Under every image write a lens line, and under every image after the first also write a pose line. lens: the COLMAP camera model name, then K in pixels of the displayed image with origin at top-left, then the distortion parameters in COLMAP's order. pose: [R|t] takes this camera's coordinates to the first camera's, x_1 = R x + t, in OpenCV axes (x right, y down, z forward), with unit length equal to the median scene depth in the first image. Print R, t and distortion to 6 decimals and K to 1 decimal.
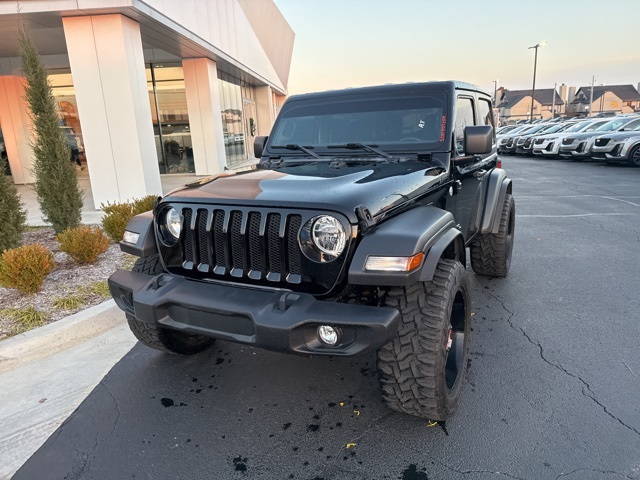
lens RADIAL K [[448.9, 0, 318.2], [0, 448.9, 238.0], [0, 0, 1]] dist [0.055653, -0.075663]
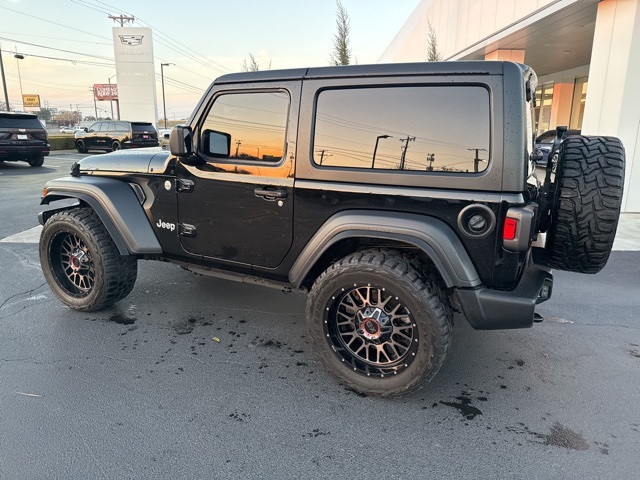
lens RADIAL K [[451.5, 0, 321.9], [0, 451.5, 239.1], [0, 0, 1]] dist [0.028479, -0.042963]
pose [[0.041022, 0.309722, -0.949942, 1.221252], [-0.248068, 0.924131, 0.290594, -0.347234], [0.967874, 0.223730, 0.114742, 1.137527]]
